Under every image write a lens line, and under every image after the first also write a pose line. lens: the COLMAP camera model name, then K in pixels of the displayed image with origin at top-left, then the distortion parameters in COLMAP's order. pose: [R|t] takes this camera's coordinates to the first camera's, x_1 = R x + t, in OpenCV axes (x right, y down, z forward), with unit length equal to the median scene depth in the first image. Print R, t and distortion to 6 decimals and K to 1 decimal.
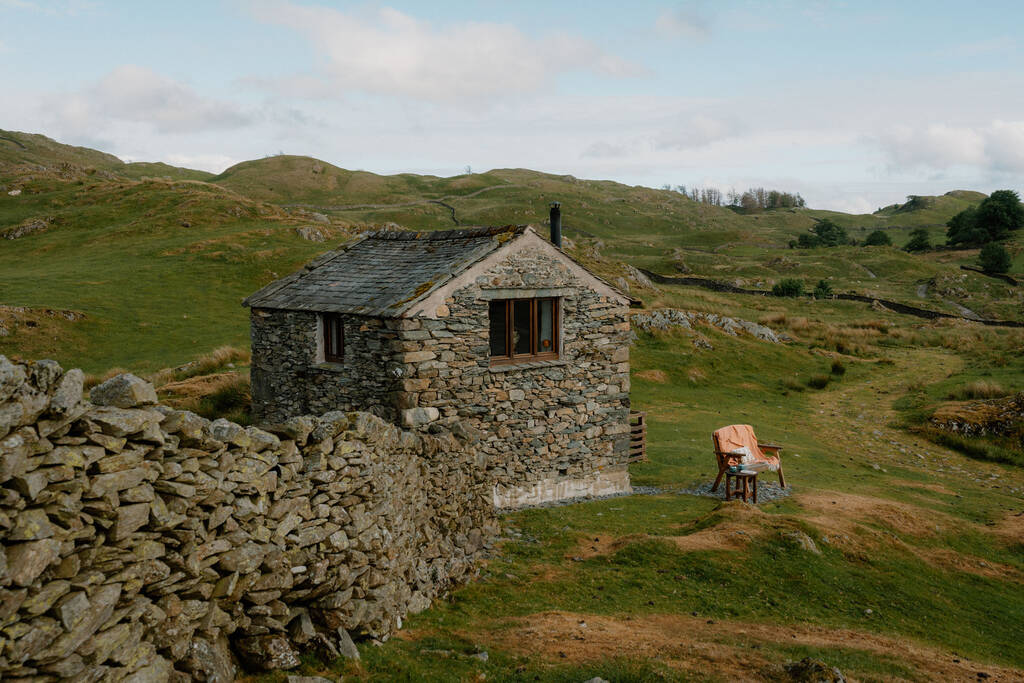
lens RADIAL K [[928.7, 0, 512.0], [0, 928.7, 341.5], [0, 0, 1]] dist [0.000720, 0.083806]
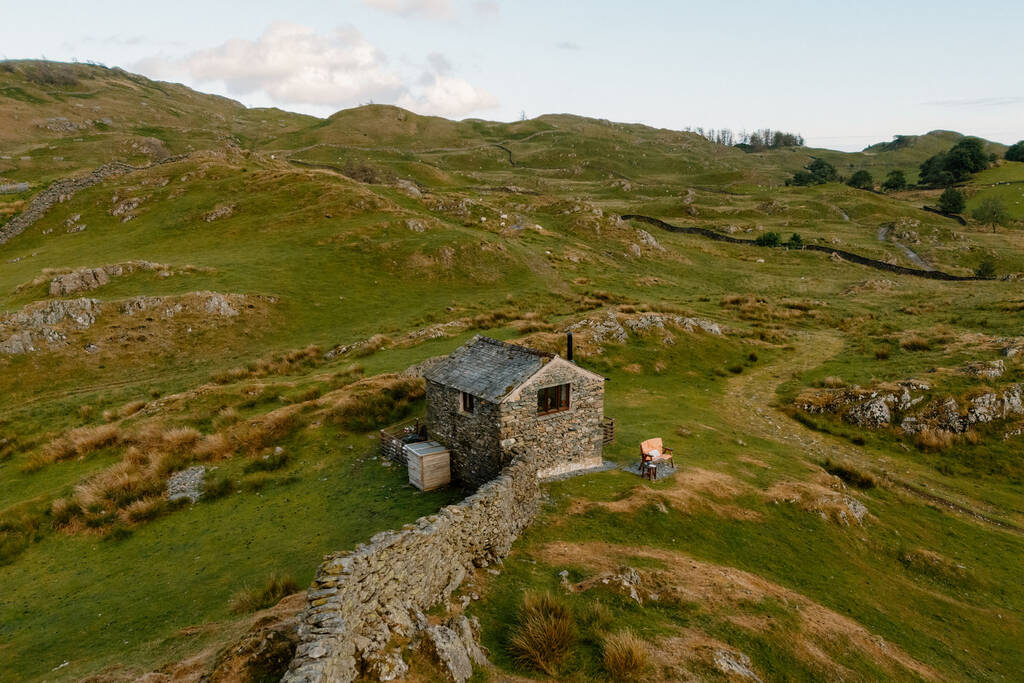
lens RADIAL K [[925.6, 0, 498.7], [0, 925.6, 341.9], [0, 0, 1]] dist [0.109463, -0.203570]
pose [[0.997830, 0.022260, -0.061970, 0.007279], [-0.009834, 0.980949, 0.194016, -0.248867], [0.065108, -0.192986, 0.979039, -0.494346]]
